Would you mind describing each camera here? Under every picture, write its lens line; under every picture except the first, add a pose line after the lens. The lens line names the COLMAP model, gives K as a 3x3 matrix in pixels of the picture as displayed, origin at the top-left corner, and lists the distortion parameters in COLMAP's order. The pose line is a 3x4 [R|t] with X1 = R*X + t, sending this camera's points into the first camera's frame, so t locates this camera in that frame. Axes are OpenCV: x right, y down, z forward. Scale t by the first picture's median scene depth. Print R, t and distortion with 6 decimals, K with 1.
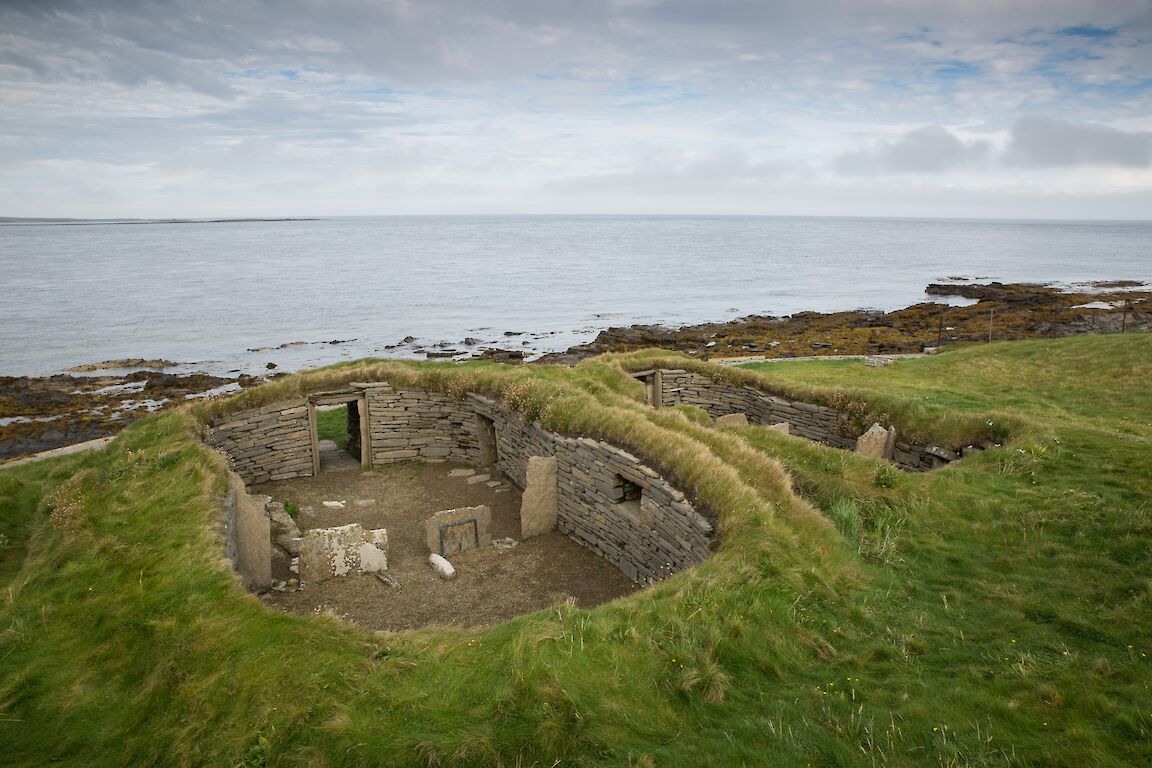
lens RADIAL K [[811.8, 0, 575.9], [0, 811.8, 414.4], [0, 0, 1]] dist [-0.121135, 0.095873]
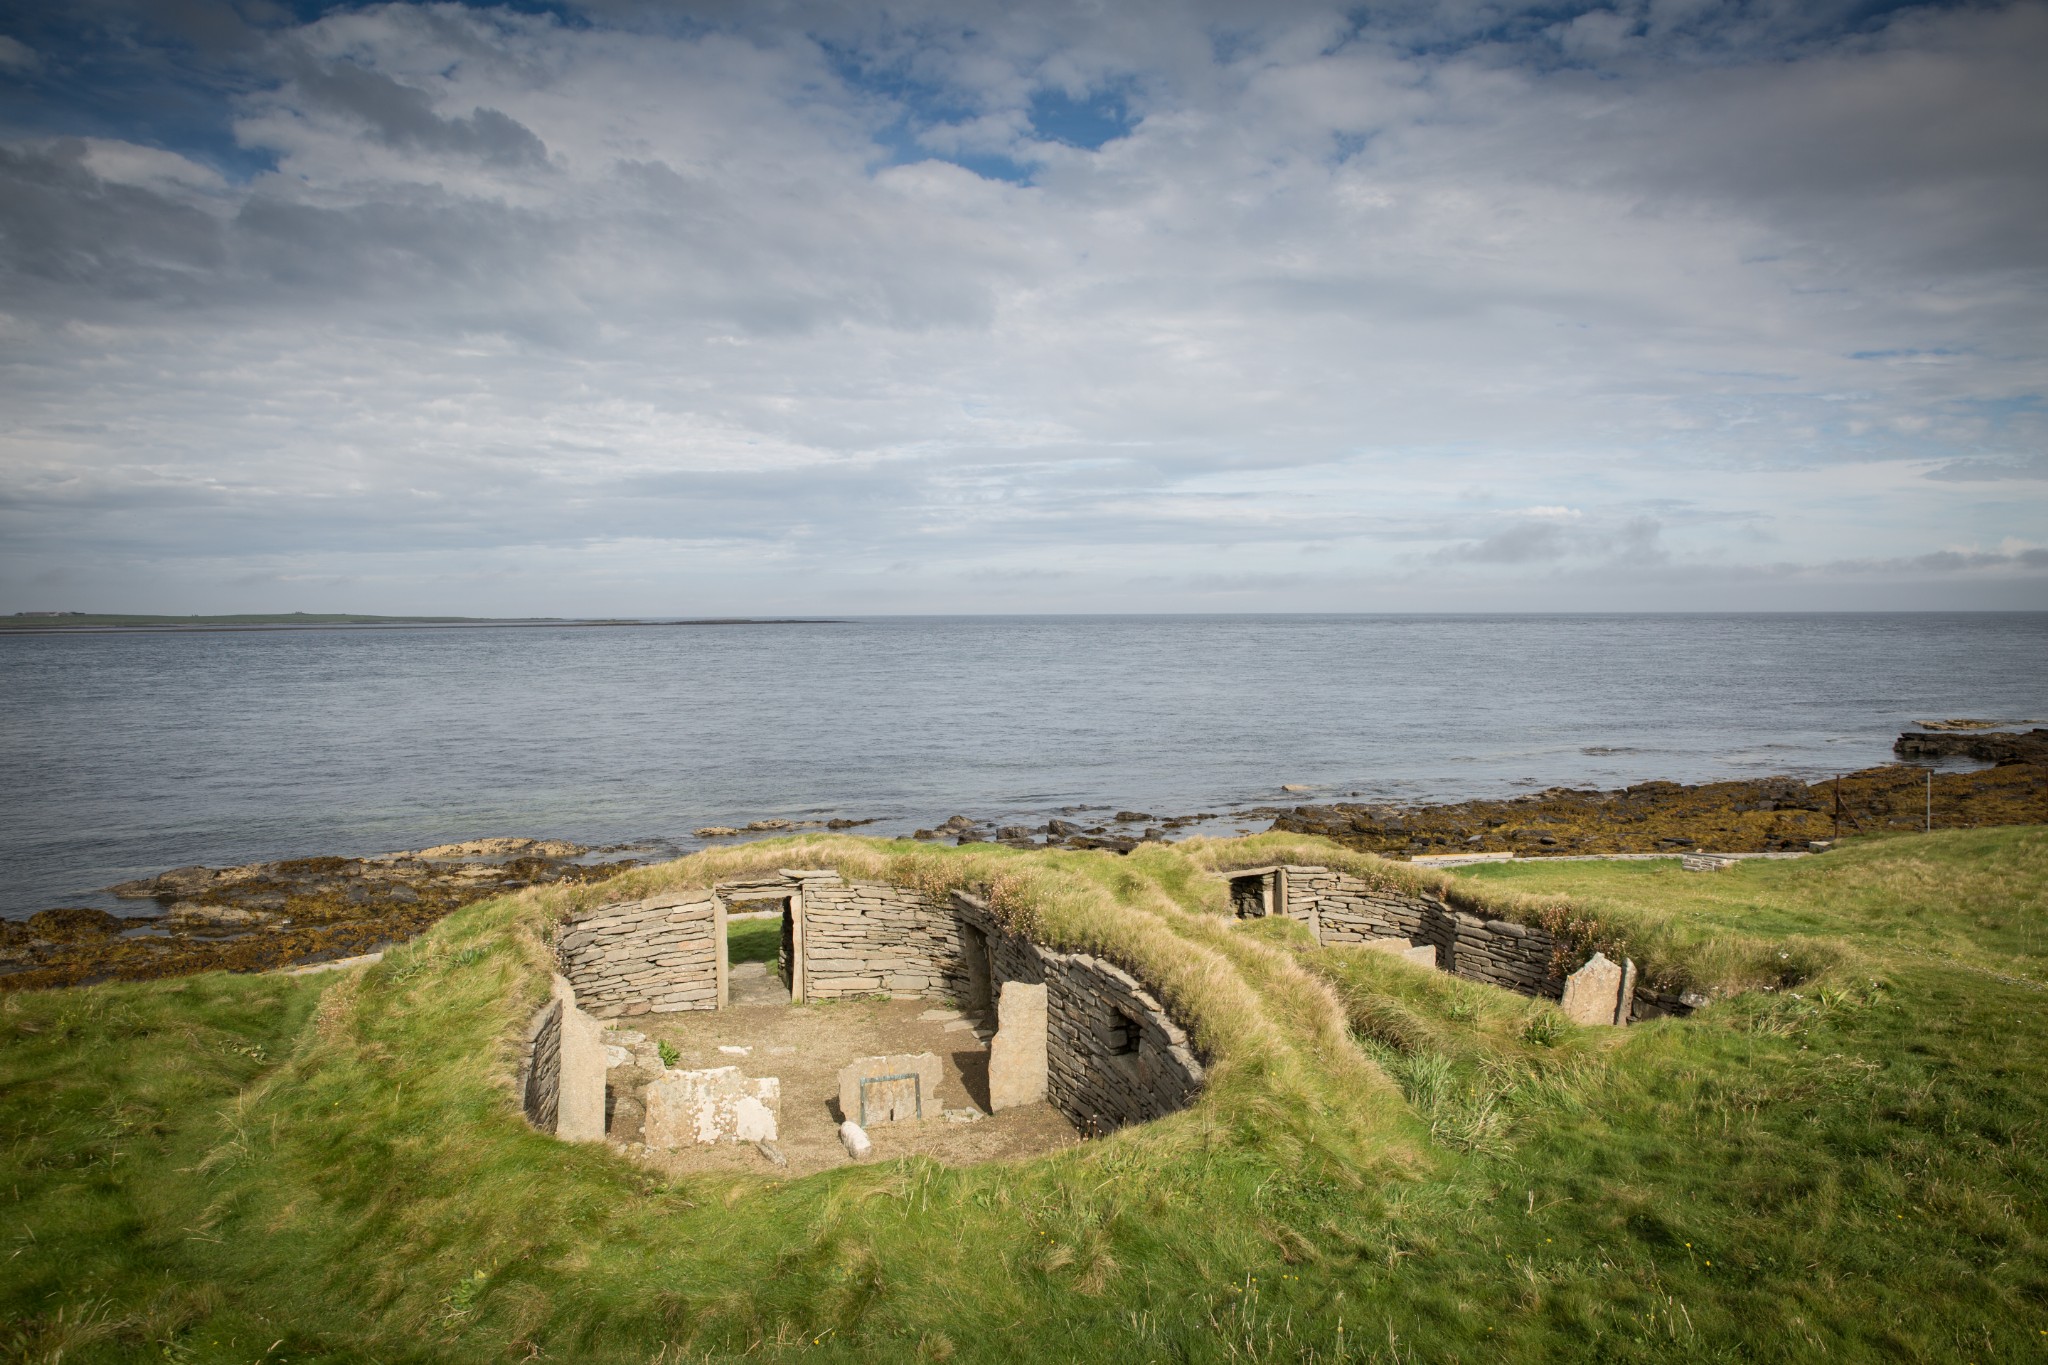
lens RADIAL K [[1443.2, 0, 1023.8], [0, 1443.2, 736.6], [0, 0, 1]] dist [-0.121135, 0.095873]
pose [[0.982084, 0.008133, -0.188267, 0.145255], [-0.037733, 0.987322, -0.154180, 0.029090], [0.184627, 0.158522, 0.969940, -0.126104]]
